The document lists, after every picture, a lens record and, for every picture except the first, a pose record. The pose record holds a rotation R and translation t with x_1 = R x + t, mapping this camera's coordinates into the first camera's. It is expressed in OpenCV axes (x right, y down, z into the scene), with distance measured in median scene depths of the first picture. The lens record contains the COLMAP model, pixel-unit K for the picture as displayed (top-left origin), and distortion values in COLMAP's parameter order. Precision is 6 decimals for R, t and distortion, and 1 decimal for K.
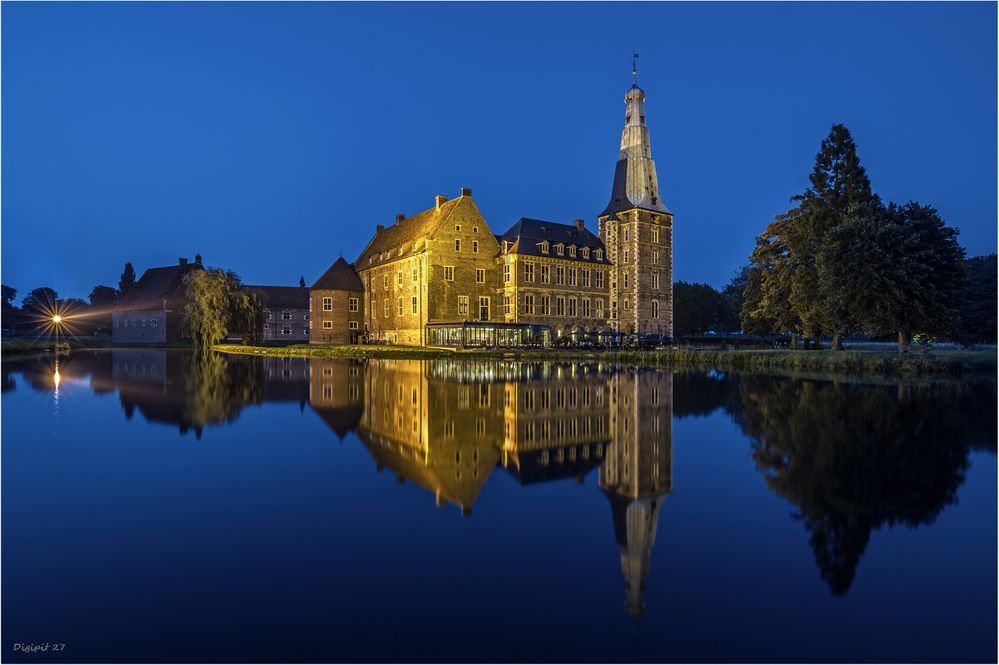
lens RADIAL K [[570.5, 0, 496.4], [0, 570.5, 334.6], [0, 0, 1]] dist [-0.012599, -0.000247]
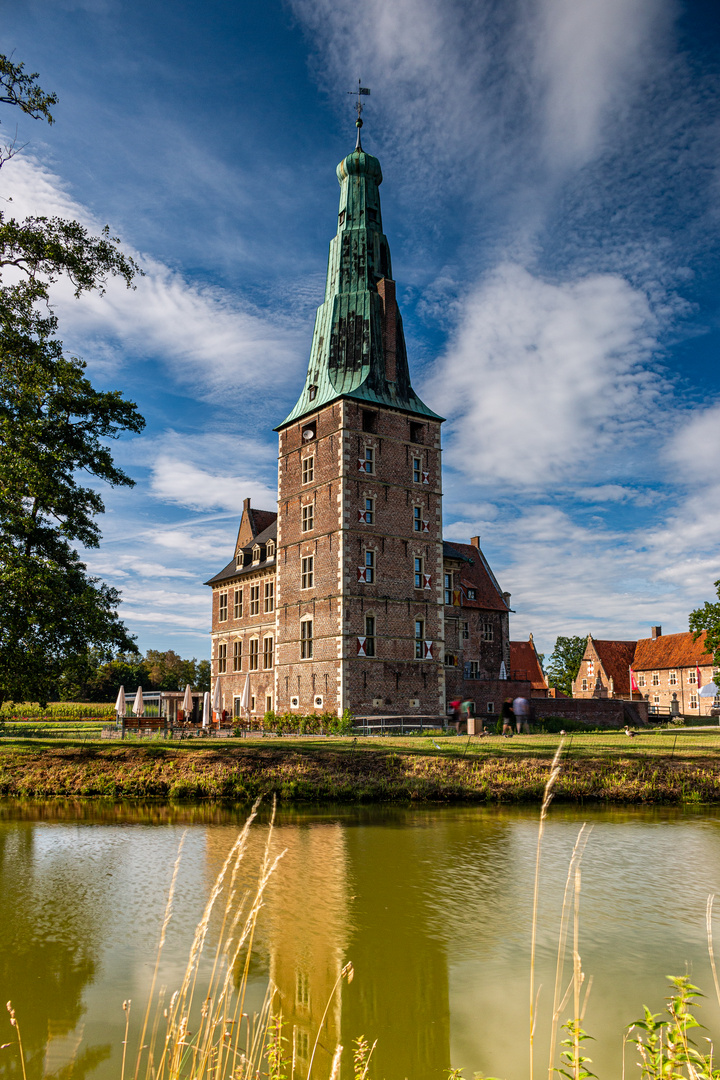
lens RADIAL K [[882.4, 0, 360.0], [0, 882.4, 556.5], [0, 0, 1]] dist [0.002888, 0.001035]
pose [[0.029751, -0.189683, -0.981395, 0.955036], [0.019613, 0.981751, -0.189157, 0.021449], [0.999365, -0.013620, 0.032928, 1.044765]]
